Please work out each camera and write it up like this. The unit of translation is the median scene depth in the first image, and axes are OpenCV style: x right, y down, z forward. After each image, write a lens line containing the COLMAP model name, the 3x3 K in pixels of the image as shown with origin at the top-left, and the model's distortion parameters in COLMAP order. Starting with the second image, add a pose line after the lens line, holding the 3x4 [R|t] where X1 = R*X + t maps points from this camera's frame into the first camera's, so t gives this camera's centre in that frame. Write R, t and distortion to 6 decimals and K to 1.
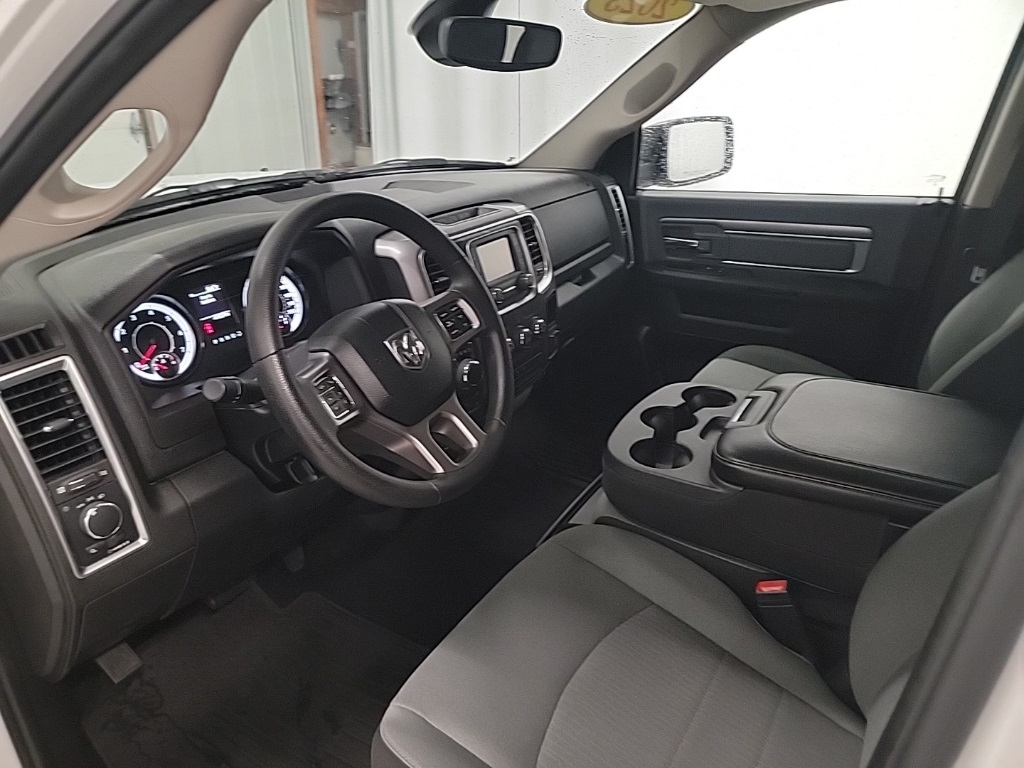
lens RADIAL K [[721.5, 0, 512.3], [0, 721.5, 385.3], [0, 0, 1]] dist [0.070788, -0.051669]
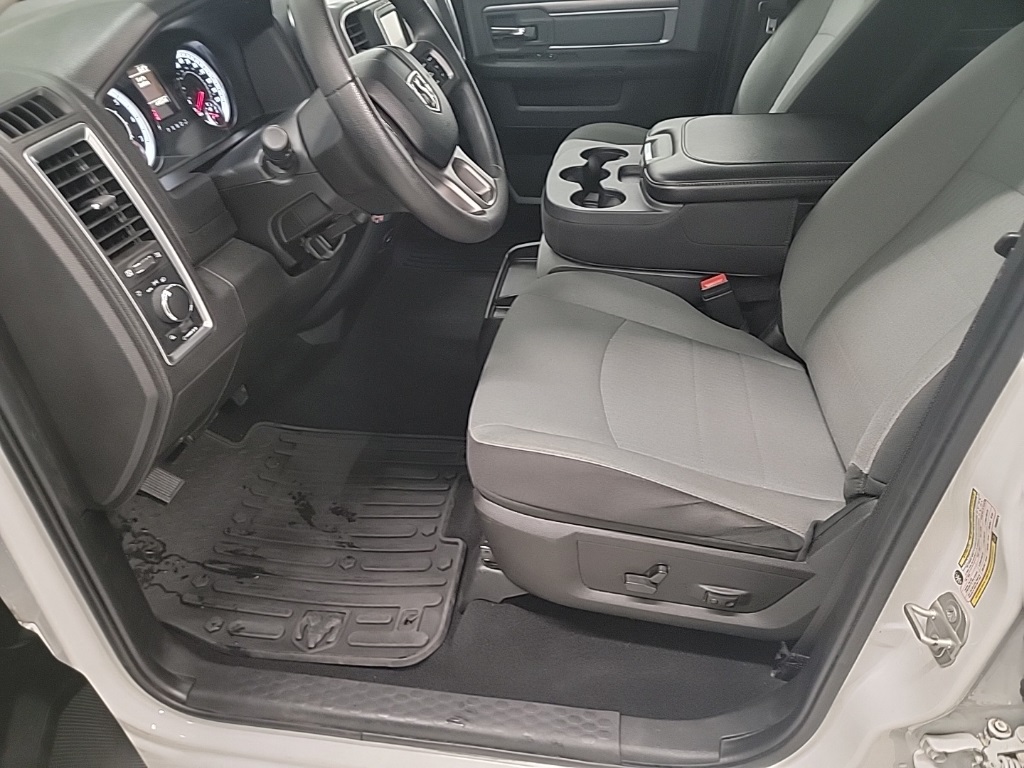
lens RADIAL K [[721.5, 0, 505.9], [0, 721.5, 382.7], [0, 0, 1]] dist [0.070788, -0.051669]
pose [[0.919880, -0.232681, 0.315722, -0.404513], [0.175164, 0.963993, 0.200090, 0.140377], [-0.350911, -0.128755, 0.927515, -0.028815]]
